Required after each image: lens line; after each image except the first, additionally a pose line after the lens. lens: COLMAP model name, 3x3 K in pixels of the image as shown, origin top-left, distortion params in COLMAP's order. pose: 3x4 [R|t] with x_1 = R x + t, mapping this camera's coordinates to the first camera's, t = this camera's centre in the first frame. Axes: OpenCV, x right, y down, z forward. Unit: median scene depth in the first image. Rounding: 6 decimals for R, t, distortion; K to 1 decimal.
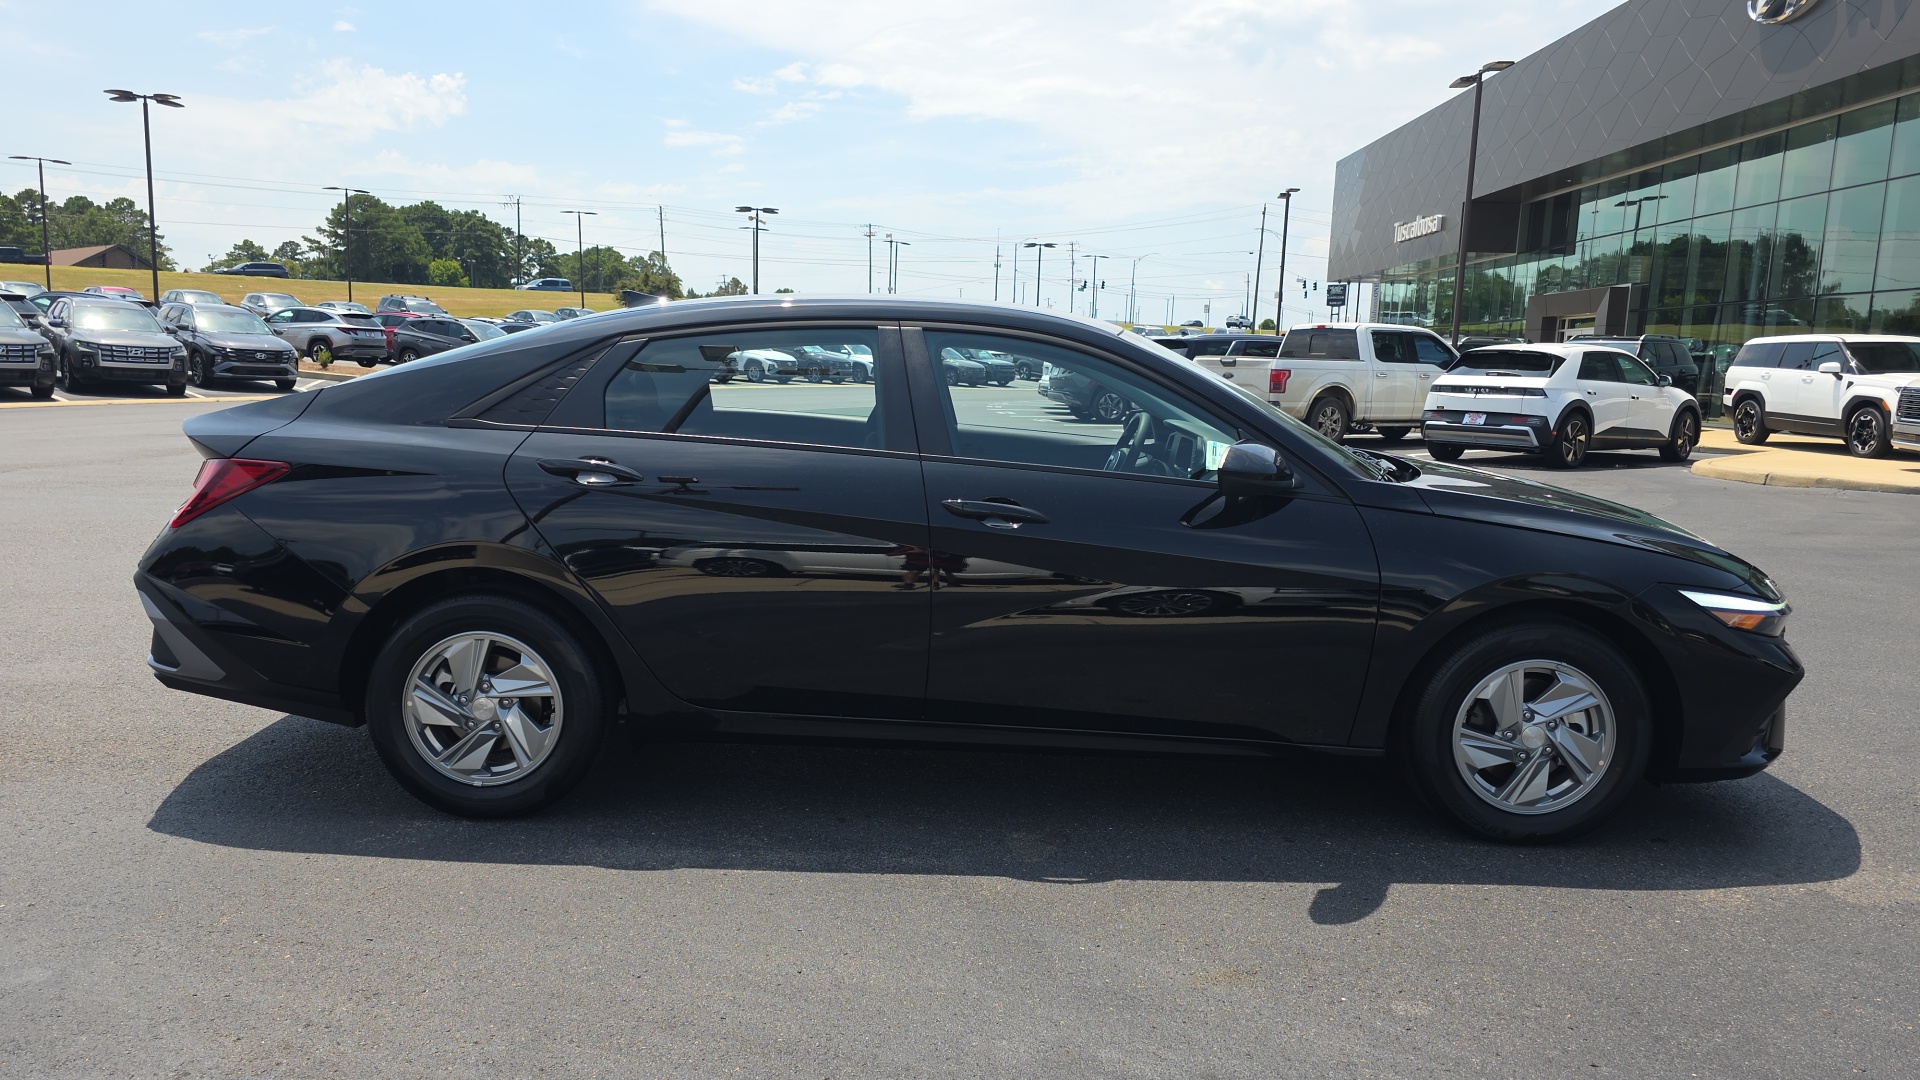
lens RADIAL K [[1324.1, 0, 962.8], [0, 1324.1, 555.7], [0, 0, 1]] dist [0.046926, -0.050956]
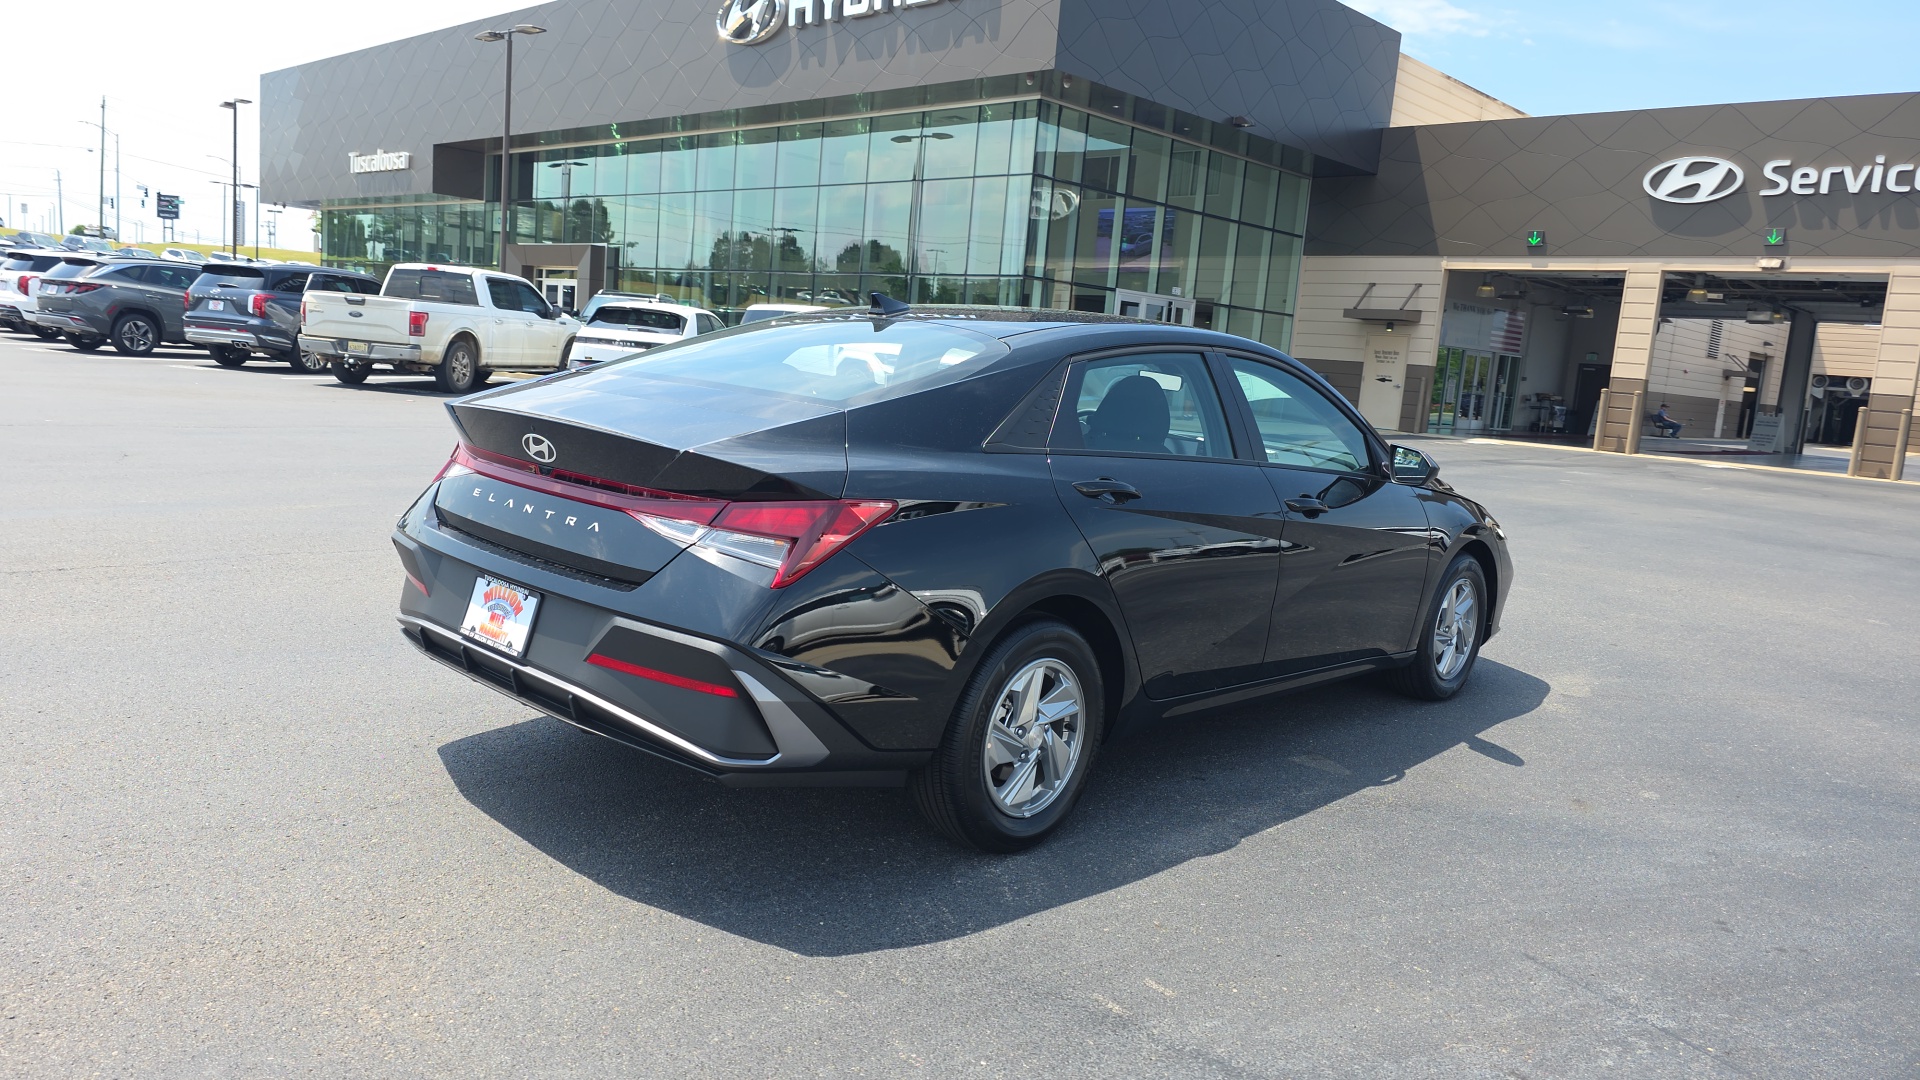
lens RADIAL K [[1324.1, 0, 837.7], [0, 1324.1, 536.4], [0, 0, 1]] dist [0.046926, -0.050956]
pose [[0.689329, -0.075971, 0.720454, -0.142658], [0.044514, 0.997049, 0.062547, -0.012414], [-0.723080, -0.011045, 0.690676, 0.053672]]
